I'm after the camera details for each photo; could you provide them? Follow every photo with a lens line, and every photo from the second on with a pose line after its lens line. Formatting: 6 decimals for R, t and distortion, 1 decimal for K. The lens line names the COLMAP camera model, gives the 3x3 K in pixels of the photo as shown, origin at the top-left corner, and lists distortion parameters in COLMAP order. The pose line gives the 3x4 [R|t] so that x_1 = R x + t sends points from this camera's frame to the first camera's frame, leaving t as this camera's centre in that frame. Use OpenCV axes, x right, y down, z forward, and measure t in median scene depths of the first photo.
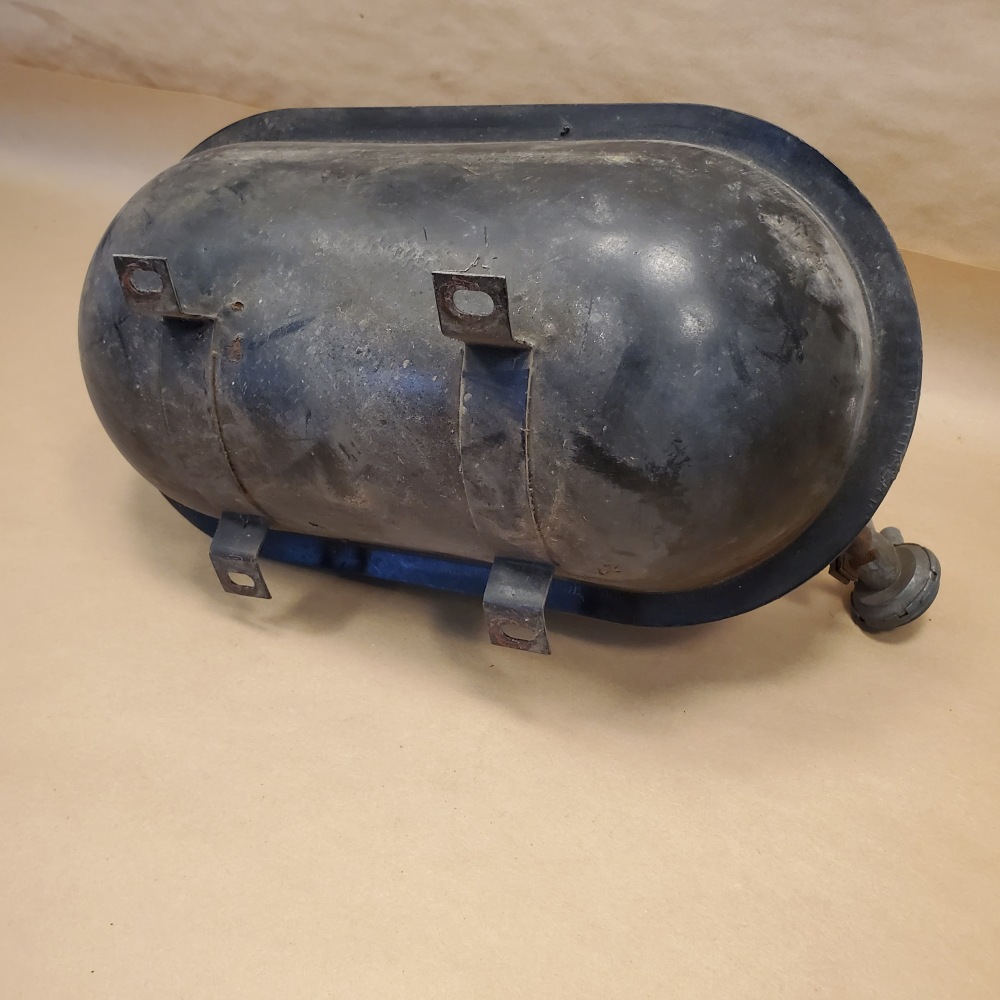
lens RADIAL K [[1028.9, 0, 498.1], [0, 1028.9, 484.4], [0, 0, 1]] dist [0.244616, -0.946810]
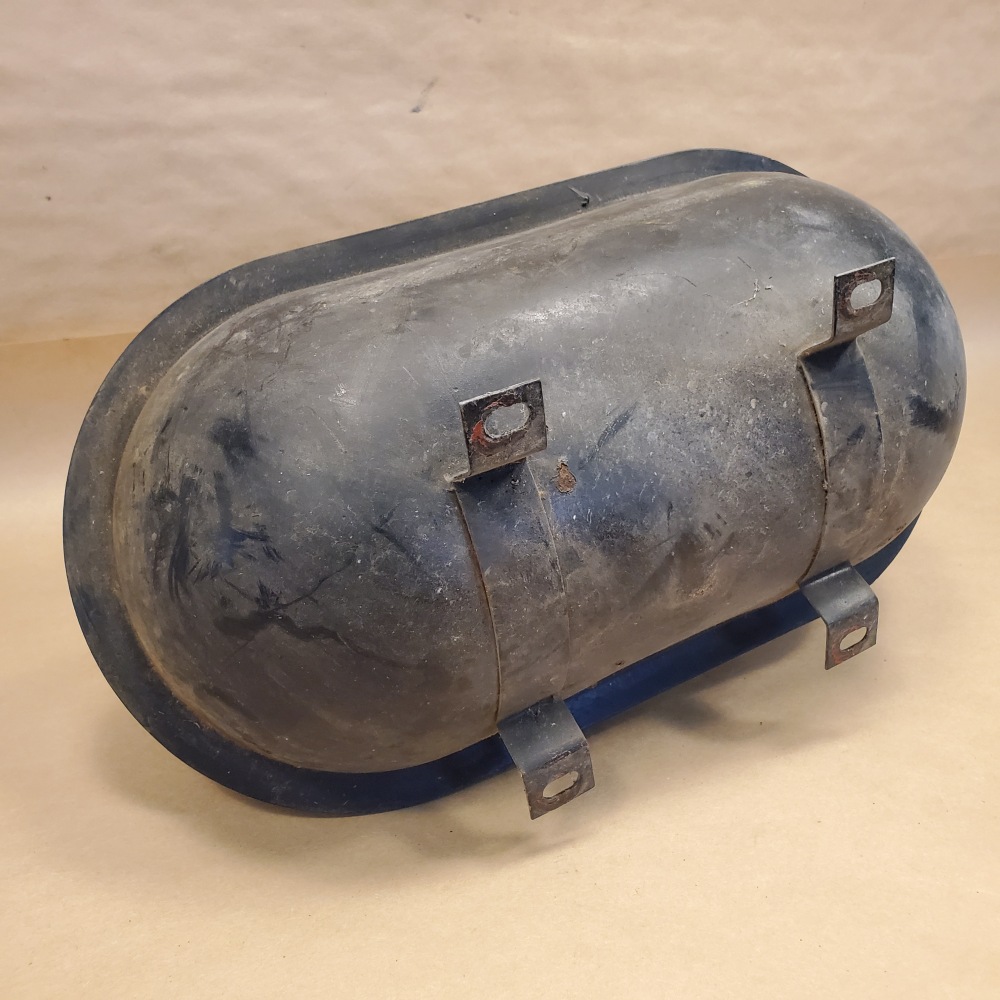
lens RADIAL K [[1028.9, 0, 498.1], [0, 1028.9, 484.4], [0, 0, 1]] dist [0.244616, -0.946810]
pose [[0.635086, -0.340388, 0.693399, -0.879384], [0.469216, 0.883076, 0.003744, -0.157234], [-0.613598, 0.322976, 0.720544, 0.463010]]
